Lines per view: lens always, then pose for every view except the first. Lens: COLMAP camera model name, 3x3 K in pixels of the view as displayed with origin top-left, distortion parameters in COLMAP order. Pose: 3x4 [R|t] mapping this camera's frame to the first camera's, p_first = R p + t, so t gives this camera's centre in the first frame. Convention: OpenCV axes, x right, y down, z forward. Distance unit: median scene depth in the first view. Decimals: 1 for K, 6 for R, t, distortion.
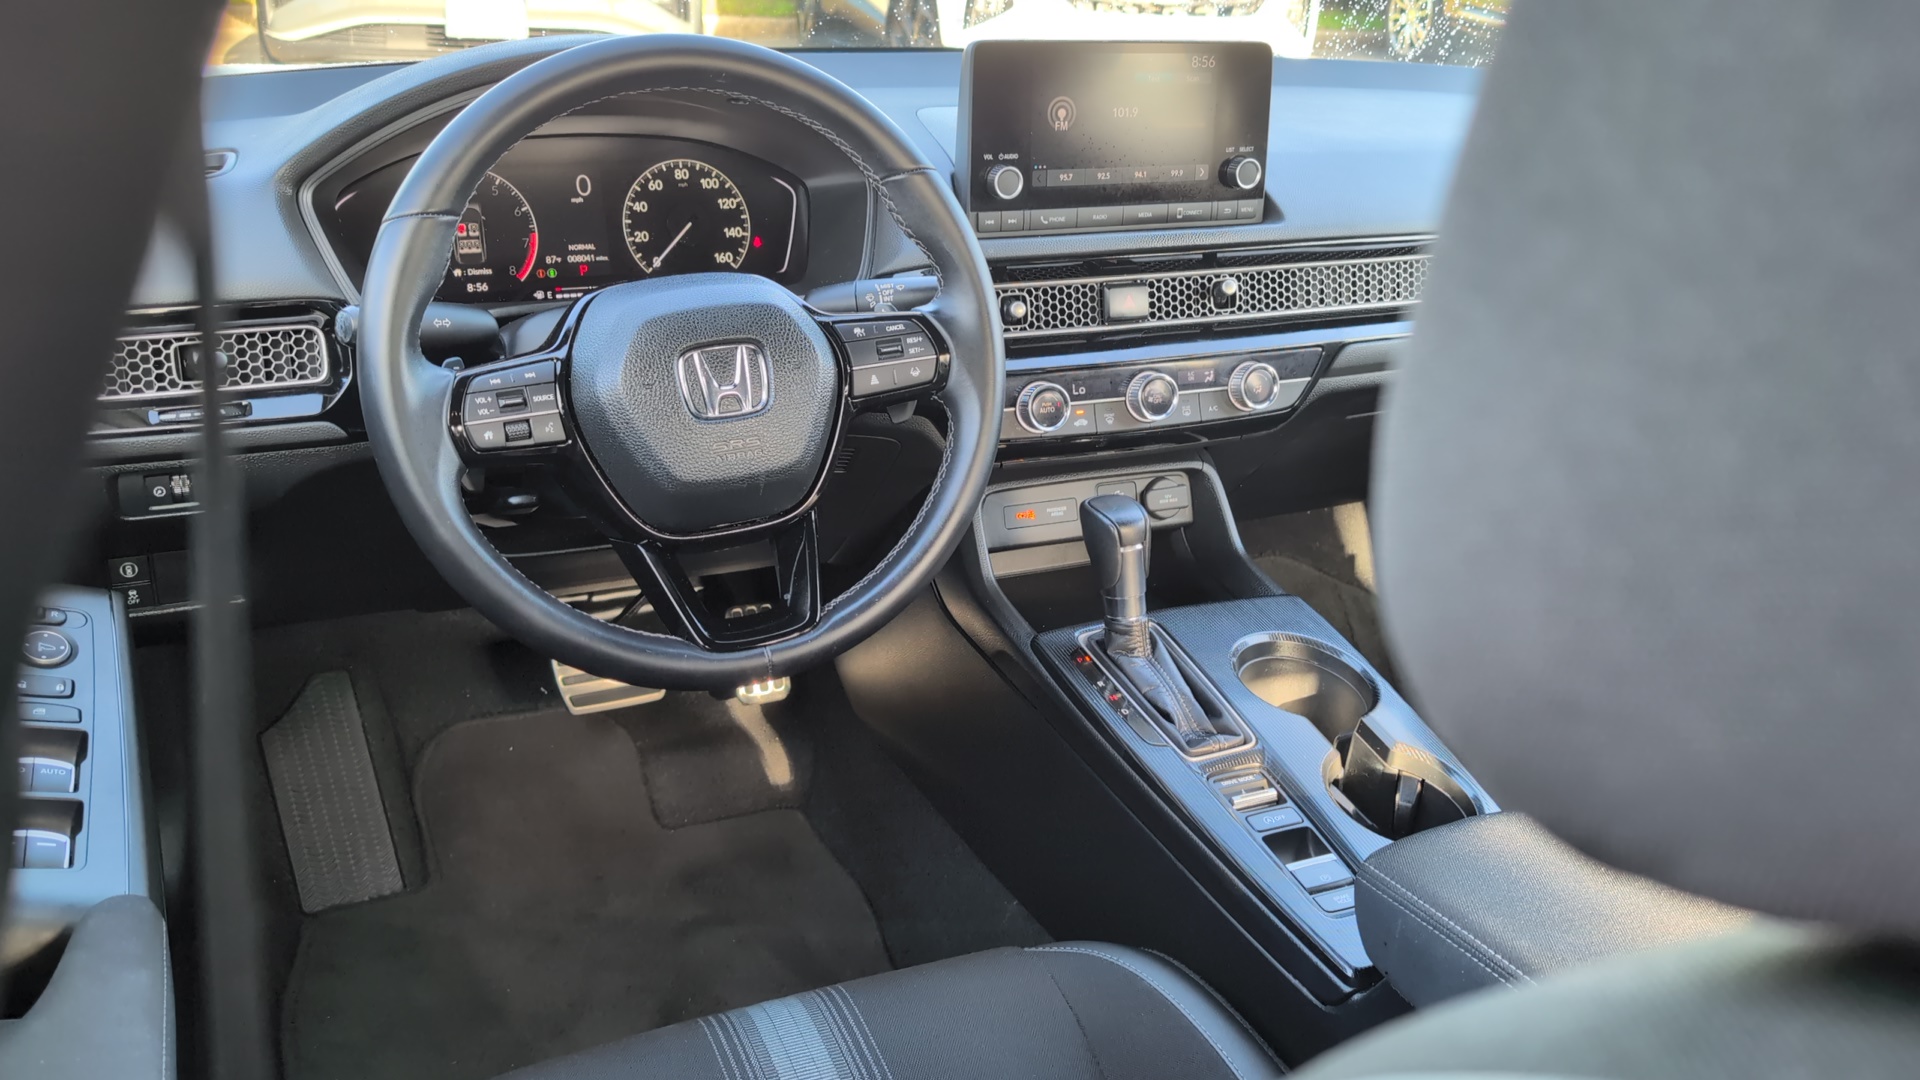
lens RADIAL K [[1631.2, 0, 953.7], [0, 1631.2, 547.0], [0, 0, 1]] dist [0.037511, -0.057344]
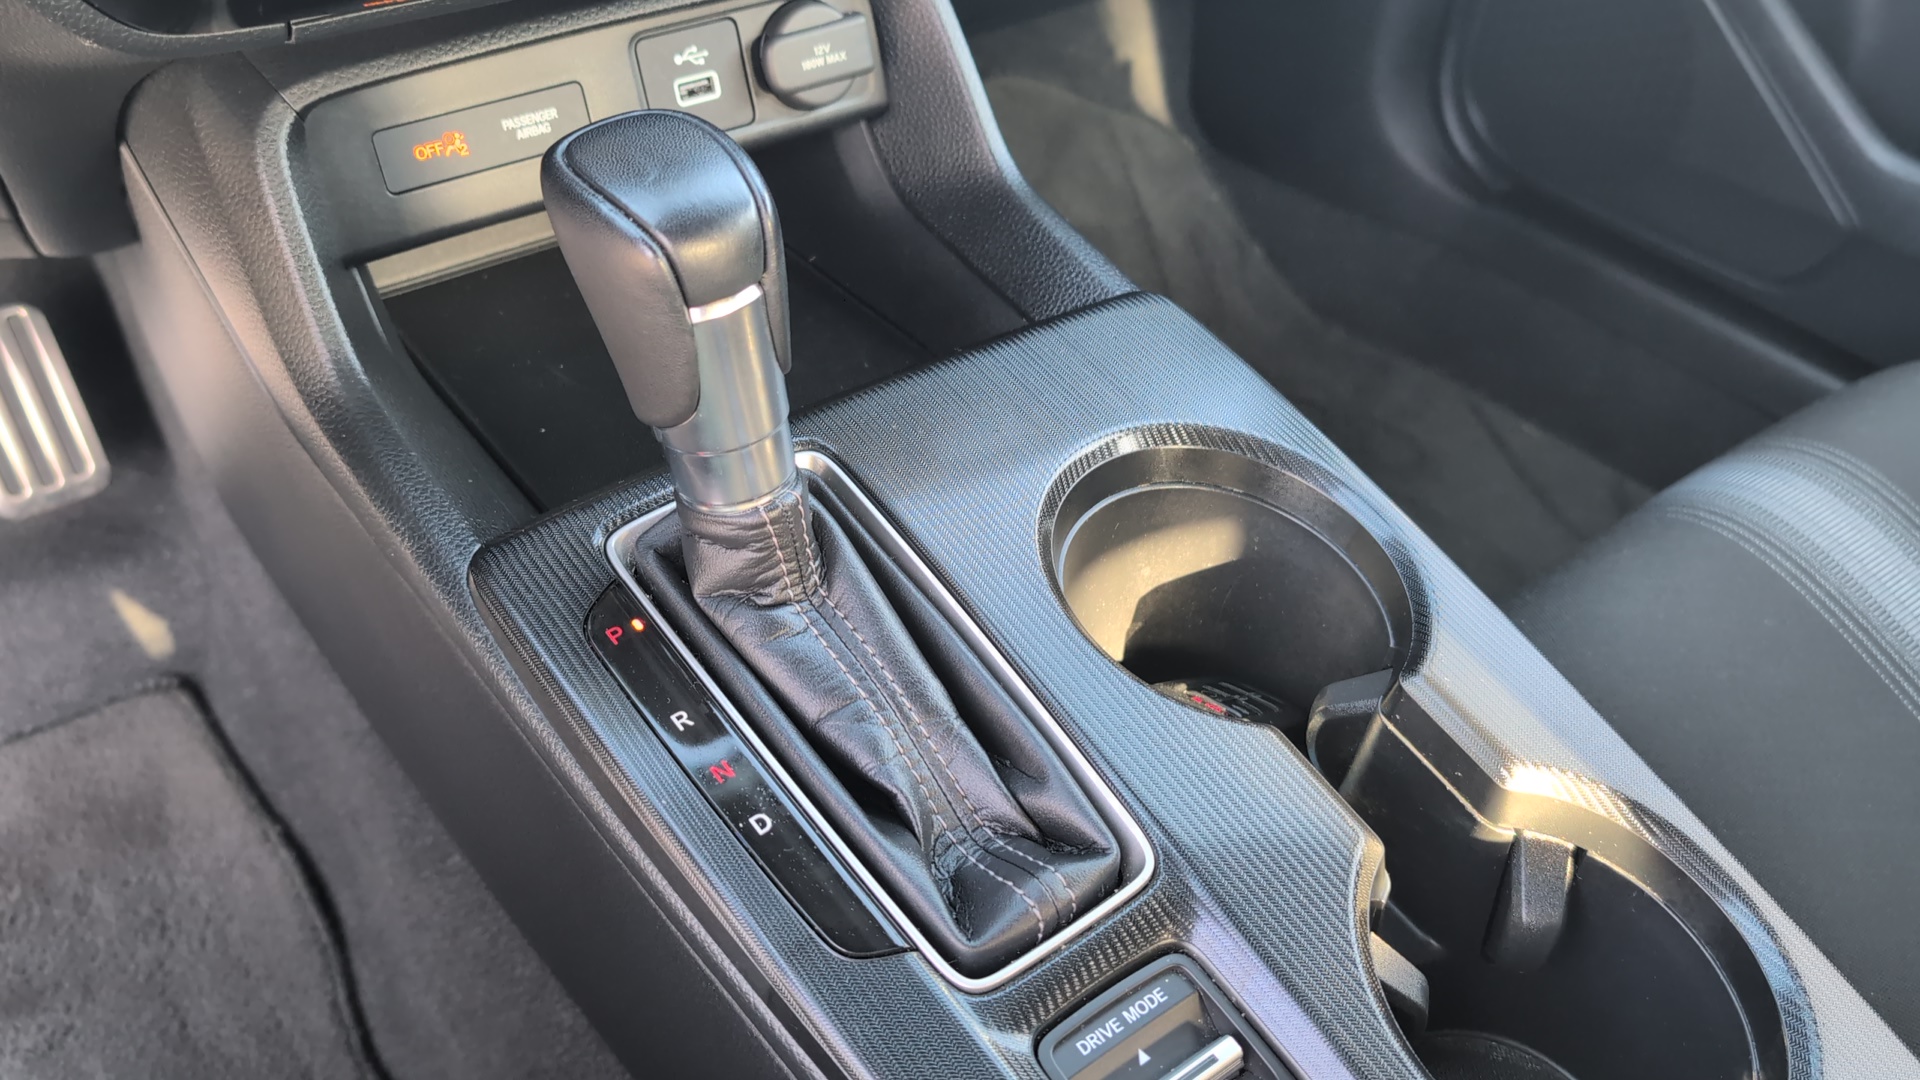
lens RADIAL K [[1631.2, 0, 947.2], [0, 1631.2, 551.3], [0, 0, 1]] dist [0.037511, -0.057344]
pose [[0.976622, -0.135828, 0.166613, 0.089050], [0.074696, 0.941209, 0.329464, -0.051391], [-0.201568, -0.309317, 0.929351, 0.666514]]
